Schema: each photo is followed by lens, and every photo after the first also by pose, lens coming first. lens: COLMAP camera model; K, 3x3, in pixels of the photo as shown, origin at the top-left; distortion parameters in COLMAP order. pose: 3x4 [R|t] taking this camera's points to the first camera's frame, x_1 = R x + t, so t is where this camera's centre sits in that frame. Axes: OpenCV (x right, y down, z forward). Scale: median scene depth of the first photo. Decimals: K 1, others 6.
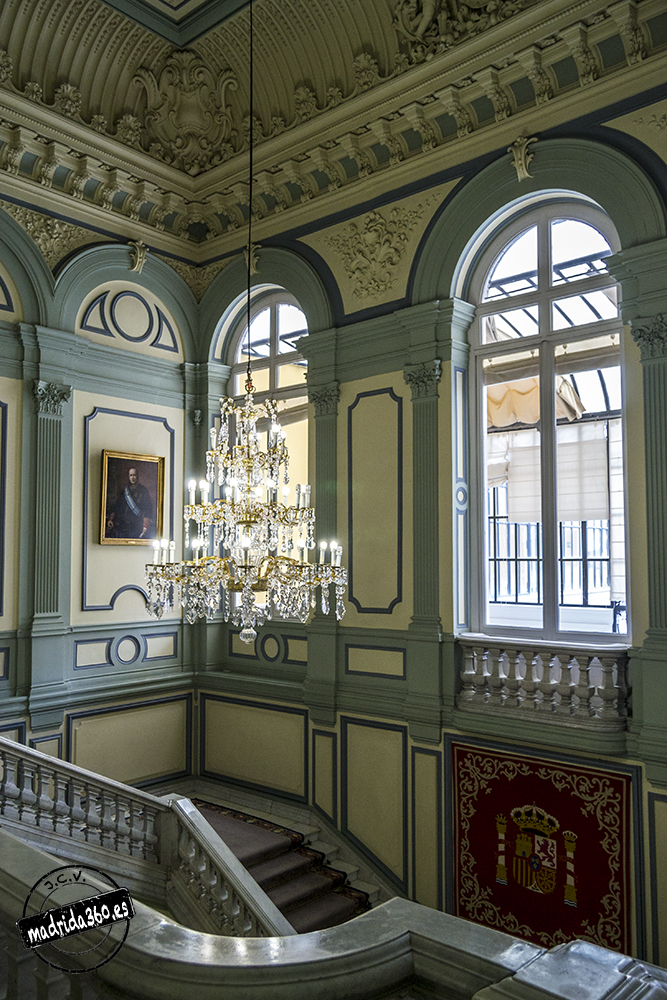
lens RADIAL K [[793.8, 0, 333.5], [0, 793.8, 500.0], [0, 0, 1]] dist [-0.026891, 0.094747]
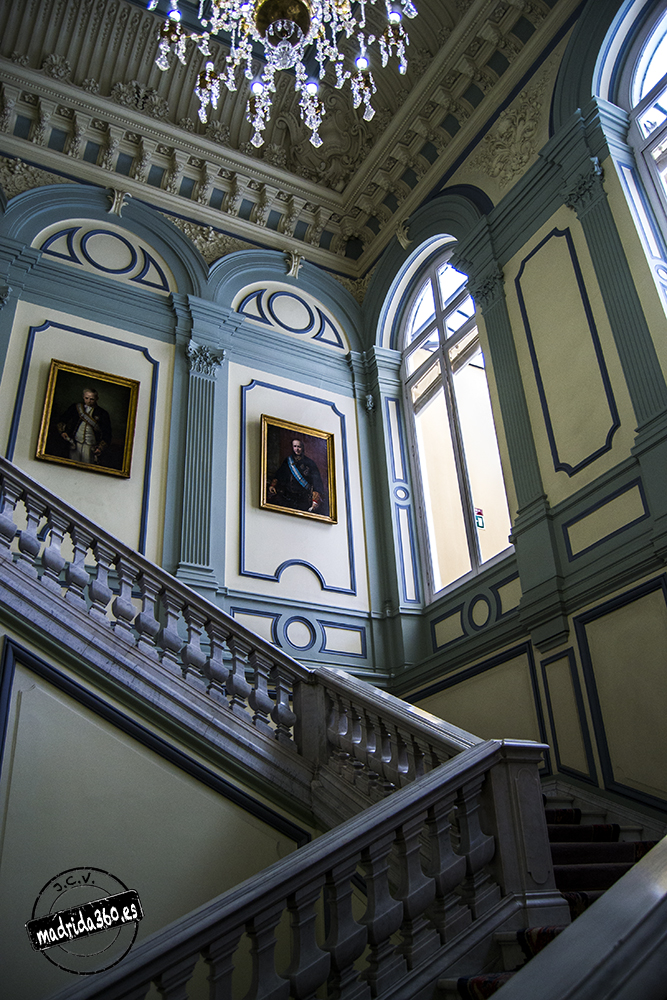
lens RADIAL K [[794.0, 0, 333.5], [0, 794.0, 500.0], [0, 0, 1]] dist [-0.124344, 0.096523]
pose [[0.937503, -0.201968, -0.283366, 0.024690], [0.067379, 0.904276, -0.421598, 0.407015], [0.341390, 0.376157, 0.861370, 0.276859]]
